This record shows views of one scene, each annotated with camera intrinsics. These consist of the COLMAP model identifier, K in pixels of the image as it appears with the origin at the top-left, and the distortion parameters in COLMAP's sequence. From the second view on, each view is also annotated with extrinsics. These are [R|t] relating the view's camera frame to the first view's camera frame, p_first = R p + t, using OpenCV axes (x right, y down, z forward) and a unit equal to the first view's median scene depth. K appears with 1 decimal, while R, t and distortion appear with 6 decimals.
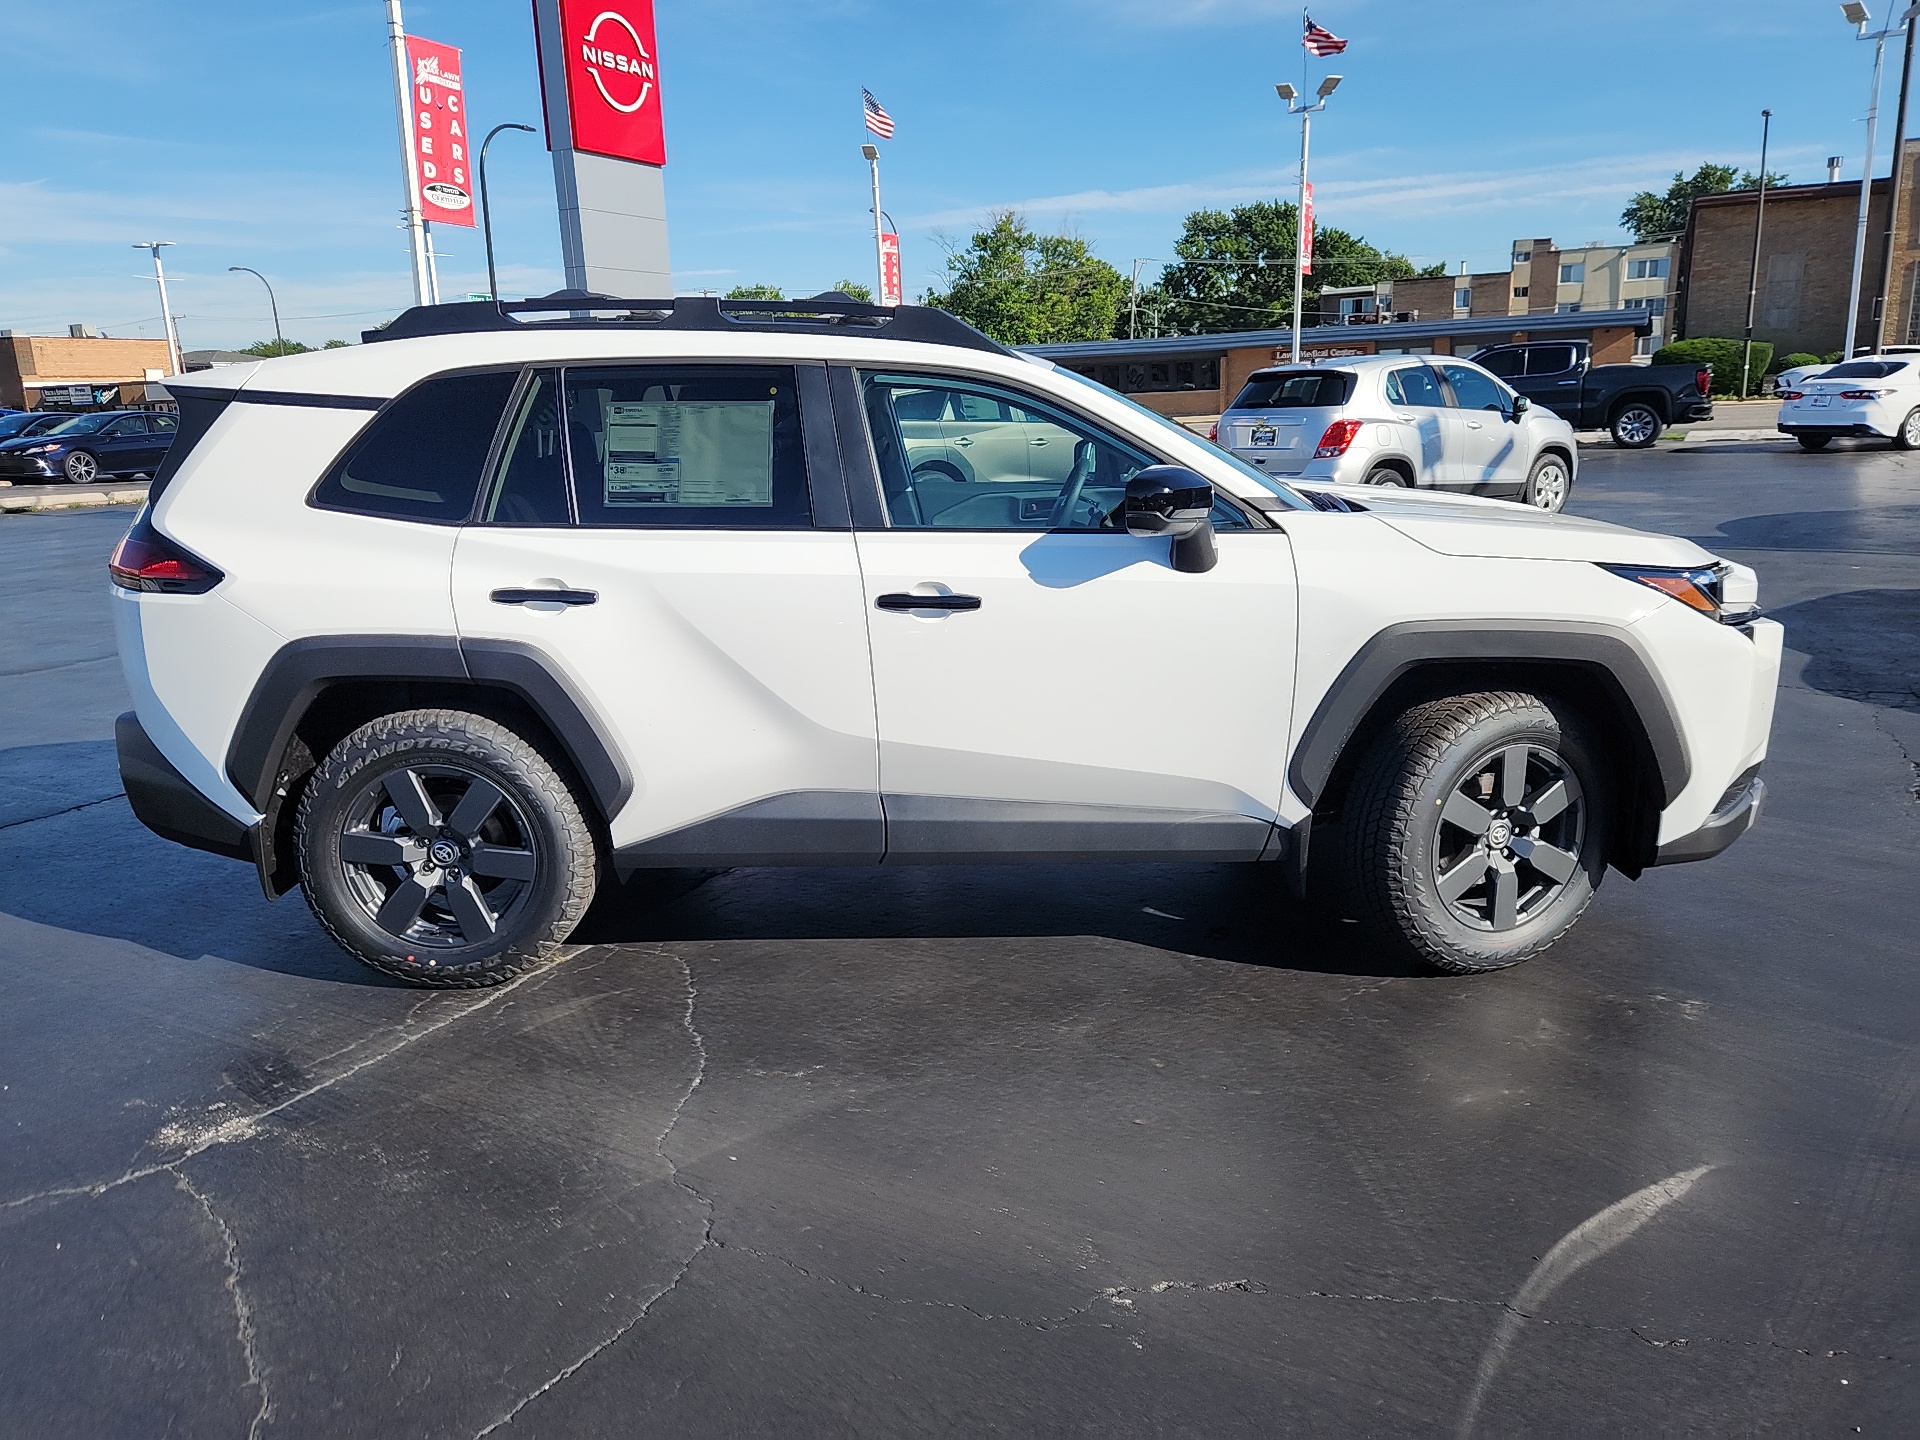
lens RADIAL K [[1443.6, 0, 961.3], [0, 1443.6, 751.6], [0, 0, 1]] dist [0.064620, -0.054027]
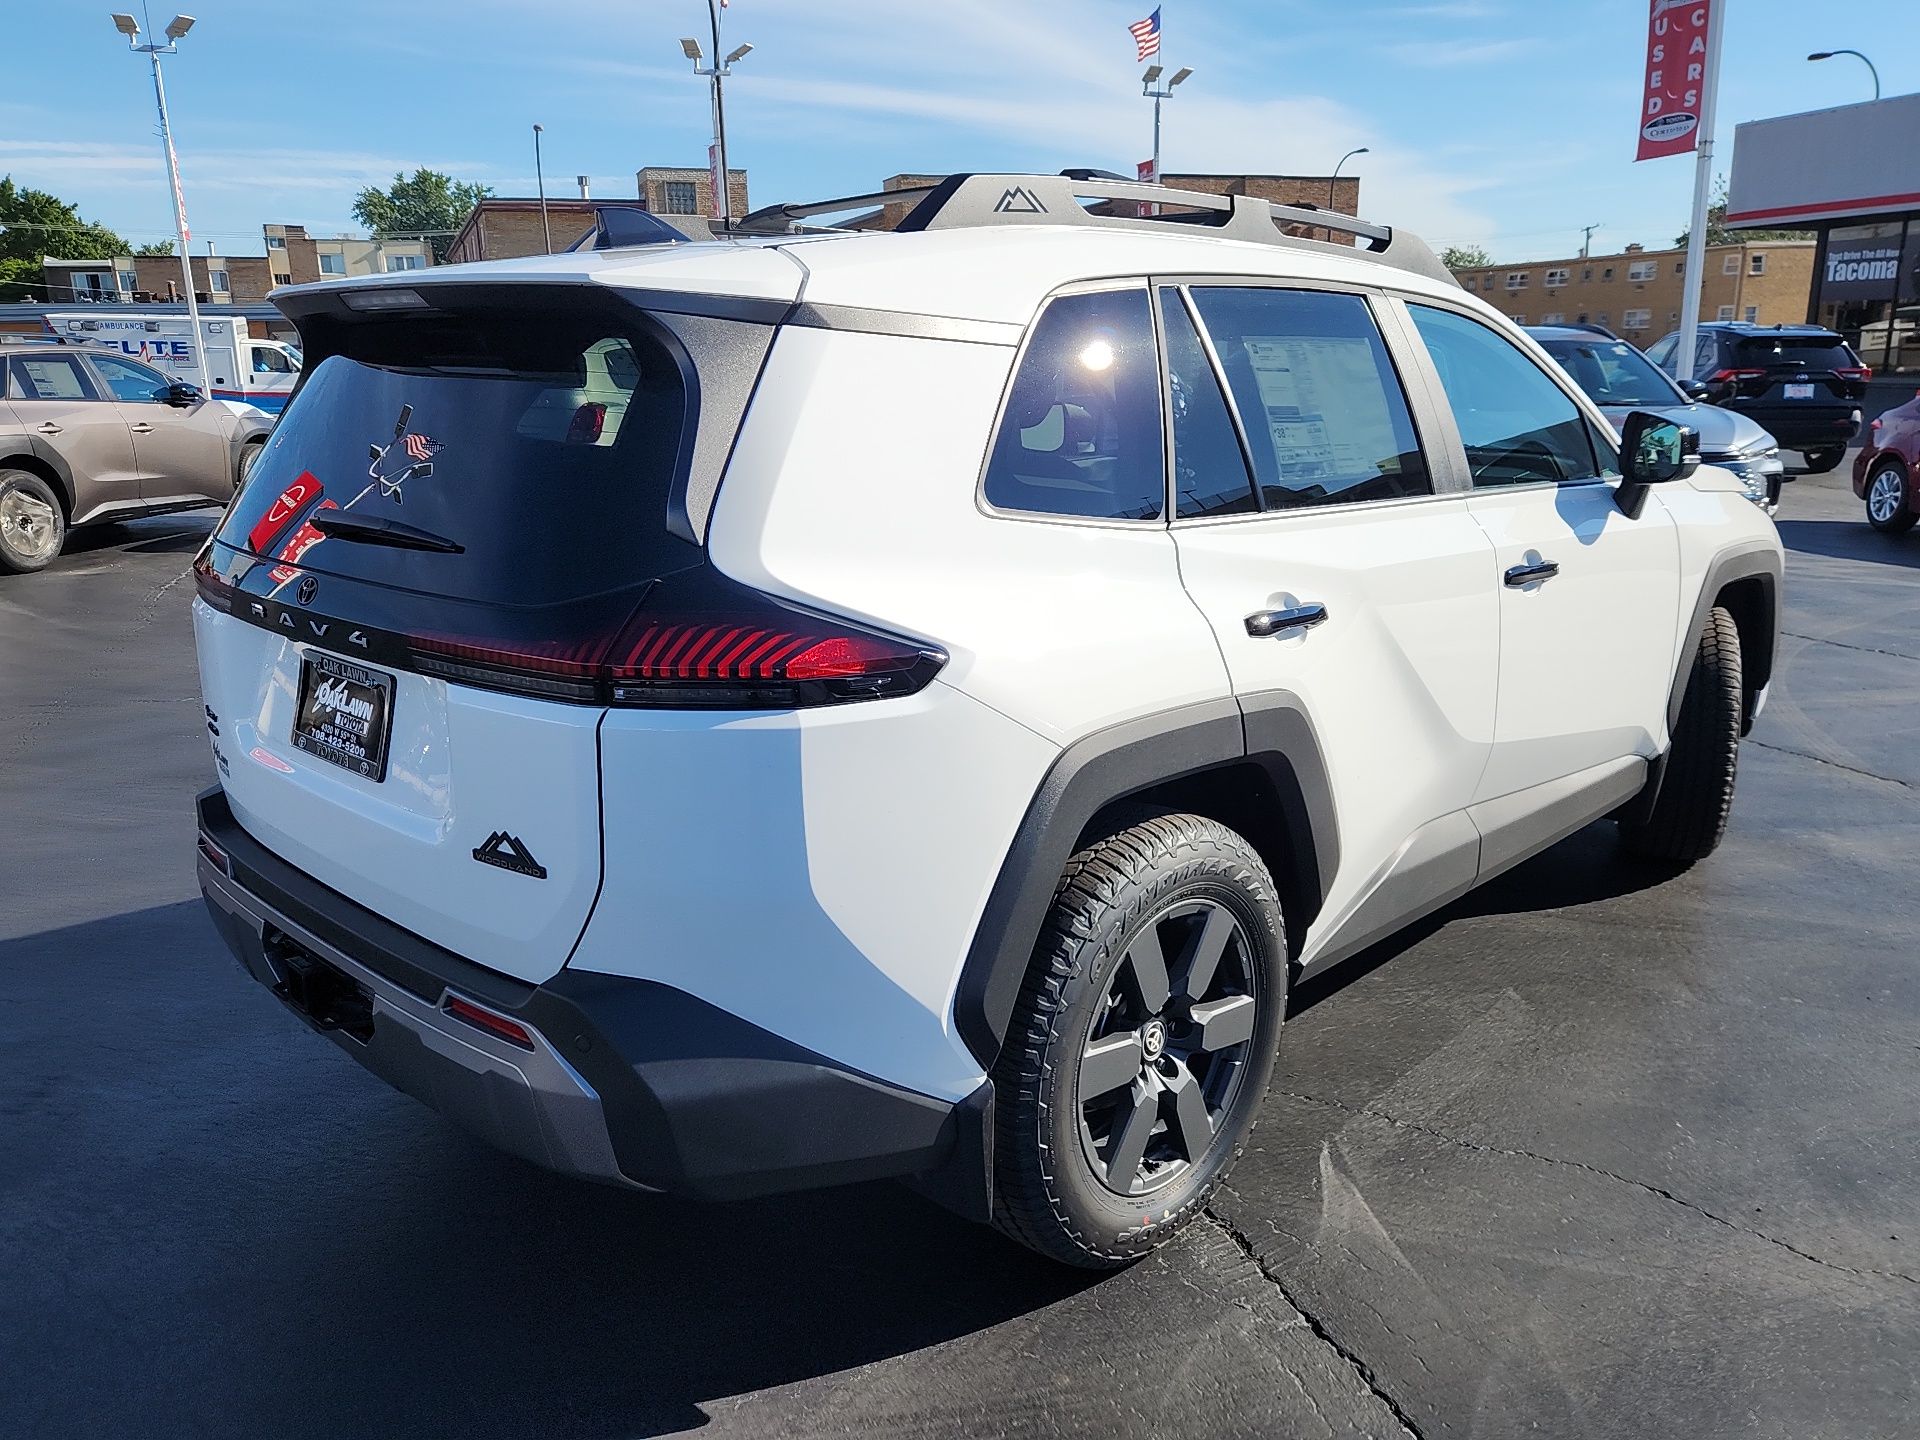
lens RADIAL K [[1443.6, 0, 961.3], [0, 1443.6, 751.6], [0, 0, 1]] dist [0.064620, -0.054027]
pose [[0.707846, -0.166332, 0.686504, -0.207391], [0.163183, 0.984097, 0.070179, -0.027978], [-0.687259, 0.062350, 0.723732, 0.145894]]
